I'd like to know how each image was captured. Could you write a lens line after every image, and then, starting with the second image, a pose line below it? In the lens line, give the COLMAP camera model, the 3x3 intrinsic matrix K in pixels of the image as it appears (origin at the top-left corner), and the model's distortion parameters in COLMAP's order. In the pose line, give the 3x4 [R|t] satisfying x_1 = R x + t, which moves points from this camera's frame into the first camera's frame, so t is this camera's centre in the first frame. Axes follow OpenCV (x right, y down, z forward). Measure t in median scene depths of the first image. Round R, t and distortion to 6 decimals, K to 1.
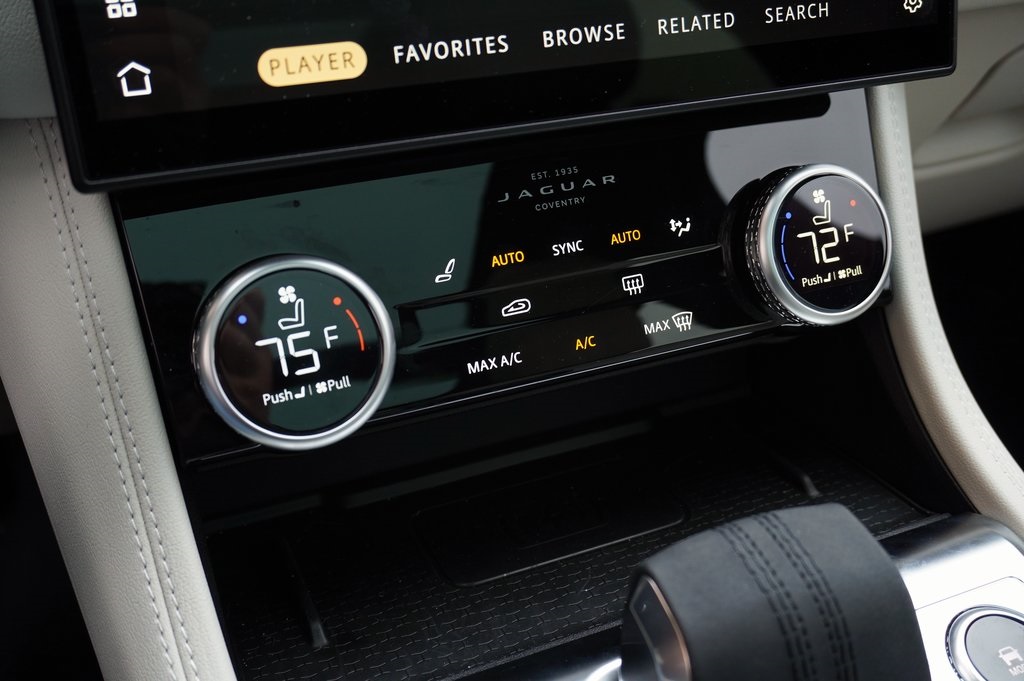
lens RADIAL K [[1081.0, 0, 514.3], [0, 1081.0, 342.2], [0, 0, 1]] dist [-0.000390, 0.000000]
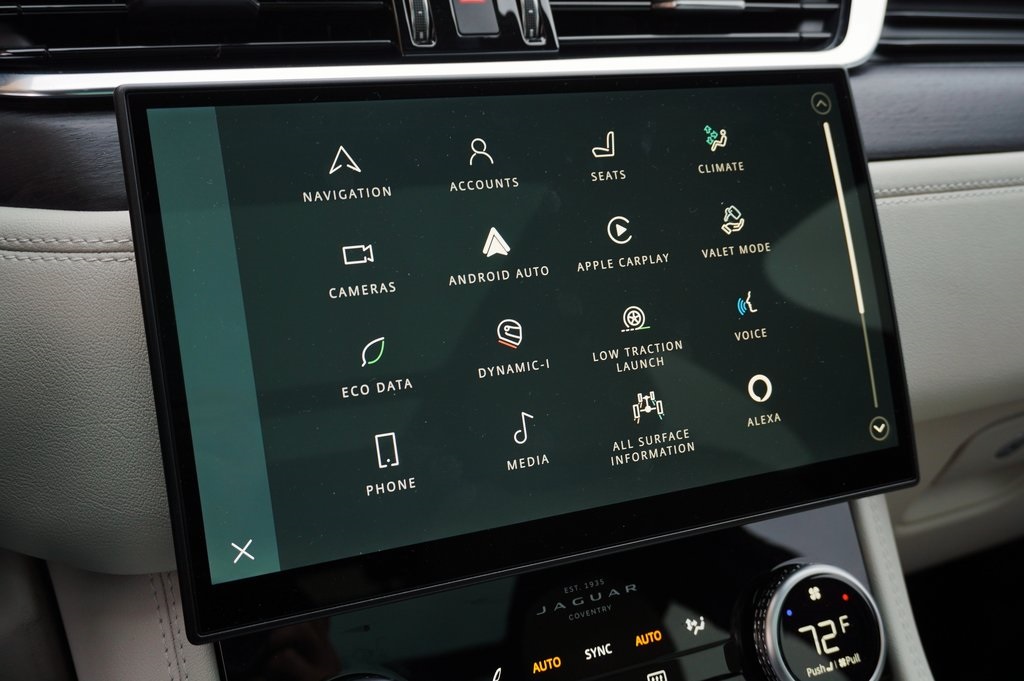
lens RADIAL K [[1025.6, 0, 517.0], [0, 1025.6, 346.2], [0, 0, 1]] dist [0.007331, 0.000000]
pose [[0.999015, -0.033807, -0.028756, 0.005386], [0.024977, 0.963818, -0.265390, -0.116643], [0.036687, 0.264410, 0.963712, -0.150958]]
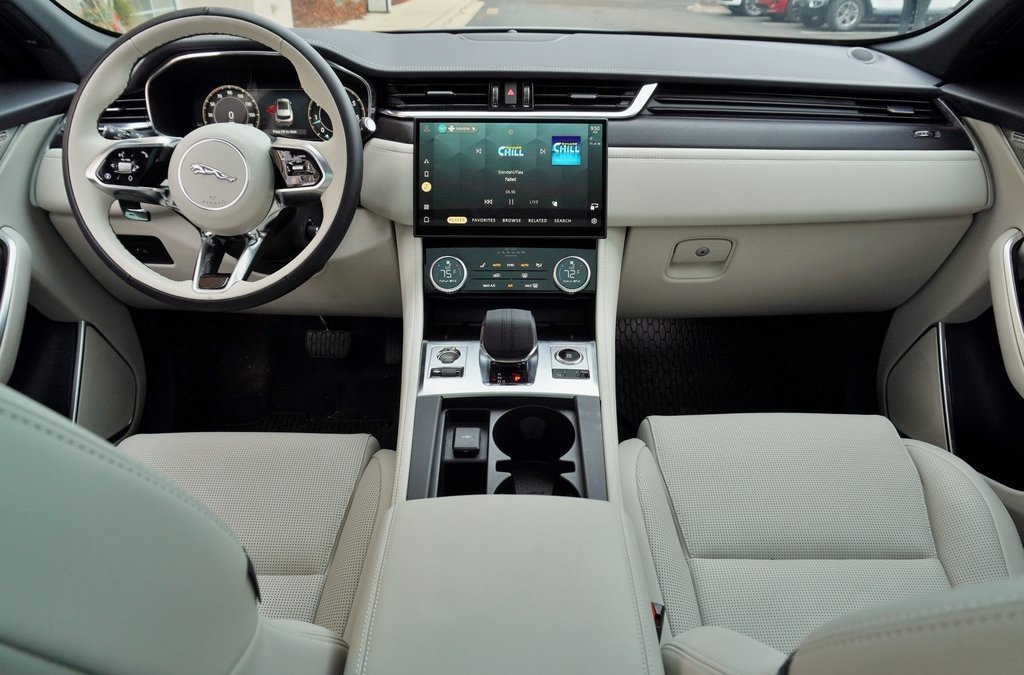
lens RADIAL K [[689.7, 0, 511.5], [0, 689.7, 339.6], [0, 0, 1]] dist [-0.038142, 0.032058]
pose [[0.913048, 0.152838, -0.378132, 1.268265], [-0.202177, 0.974811, -0.094172, 0.522127], [0.354214, 0.162433, 0.920950, -1.742038]]
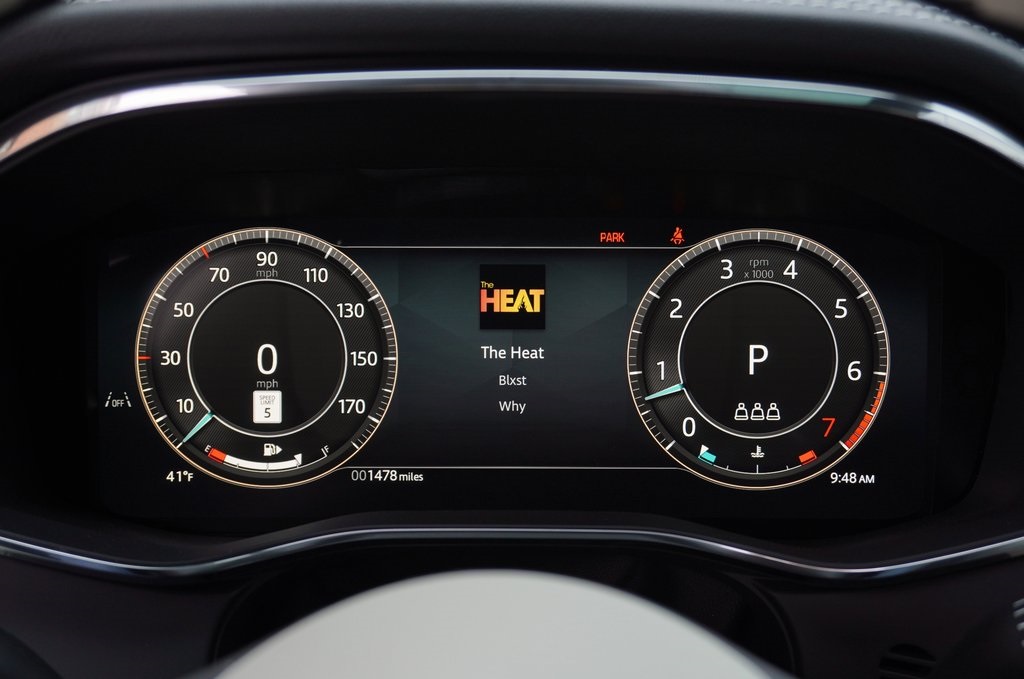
lens RADIAL K [[1186.7, 0, 511.7], [0, 1186.7, 331.4], [0, 0, 1]] dist [-0.013304, 0.000000]
pose [[0.914916, 0.075132, -0.396590, -0.740798], [-0.200607, 0.937229, -0.285236, -0.331396], [0.350265, 0.340526, 0.872557, -0.296407]]
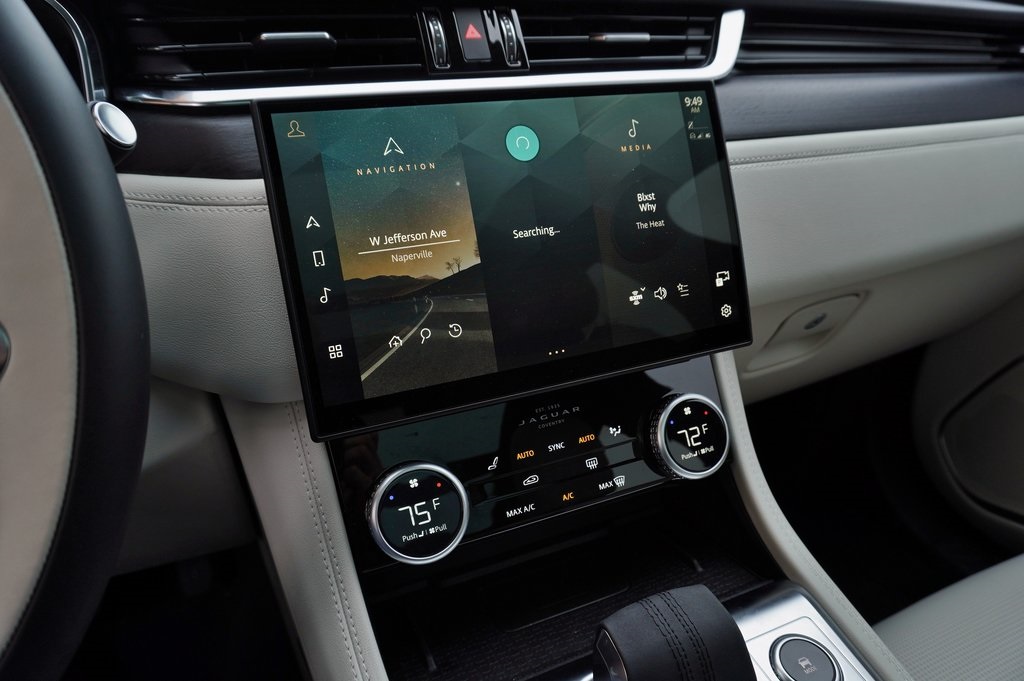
lens RADIAL K [[689.7, 0, 513.2], [0, 689.7, 342.0], [0, 0, 1]] dist [-0.038142, 0.032058]
pose [[0.998951, -0.042545, -0.016929, 0.001646], [0.039471, 0.987499, -0.152605, -0.089941], [0.023210, 0.151777, 0.988142, -0.241992]]
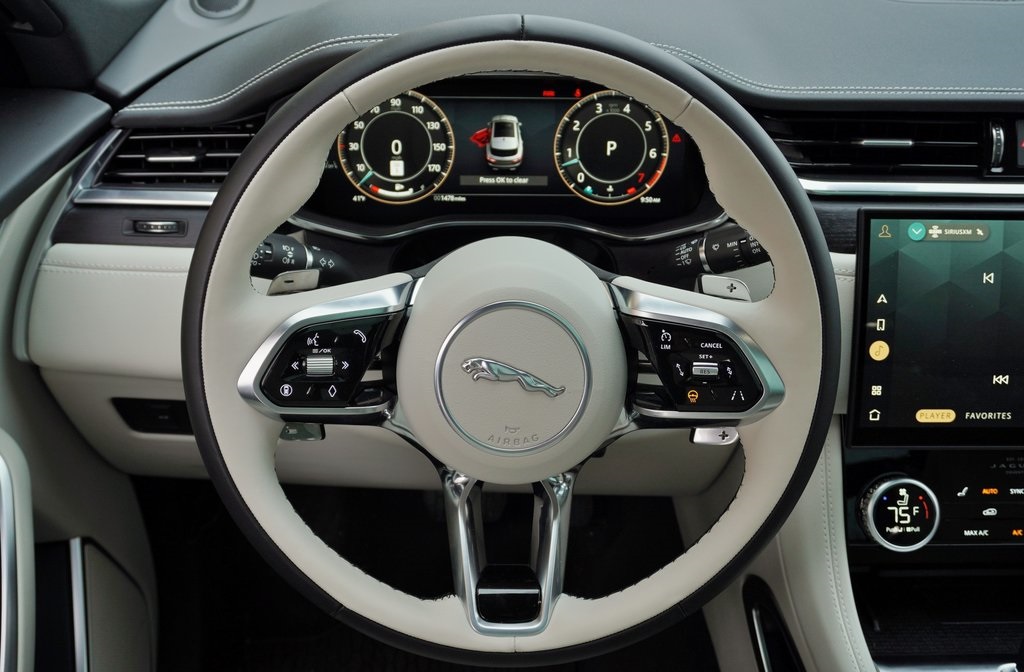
lens RADIAL K [[1066.4, 0, 513.4], [0, 1066.4, 339.0], [0, 0, 1]] dist [0.002631, 0.000000]
pose [[0.930279, 0.178303, -0.320607, -0.295153], [-0.195948, 0.980336, -0.023359, -0.147708], [0.310138, 0.084553, 0.946924, -1.620156]]
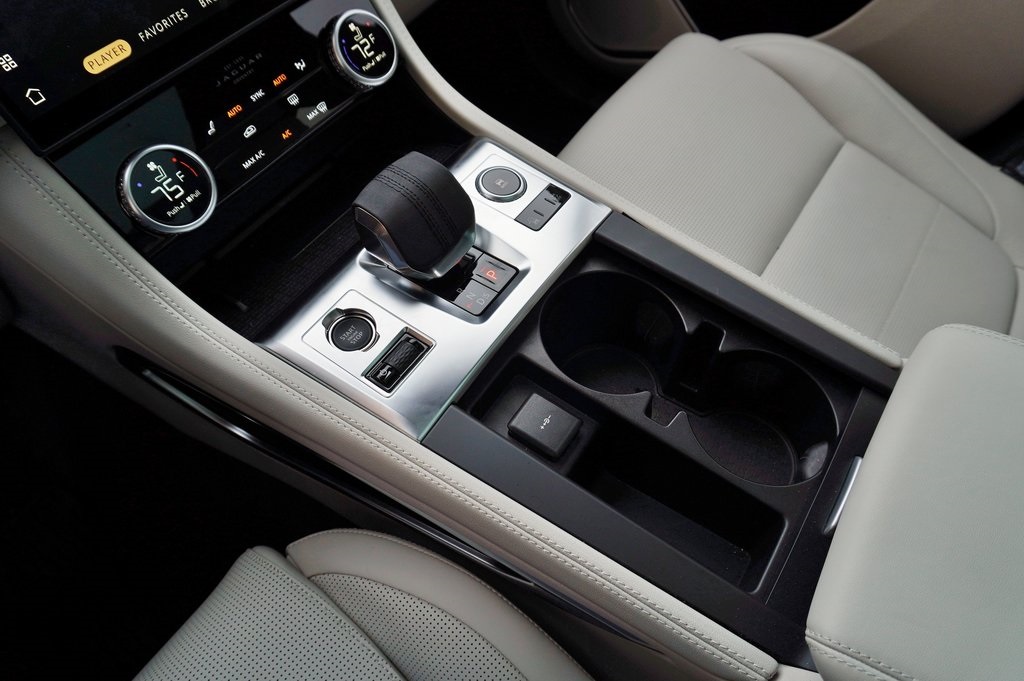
lens RADIAL K [[689.7, 0, 517.4], [0, 689.7, 345.5], [0, 0, 1]] dist [-0.038142, 0.032058]
pose [[0.841029, -0.480298, 0.248964, -0.096712], [0.377221, 0.850516, 0.366507, 0.033359], [-0.387781, -0.214329, 0.896487, -0.544676]]
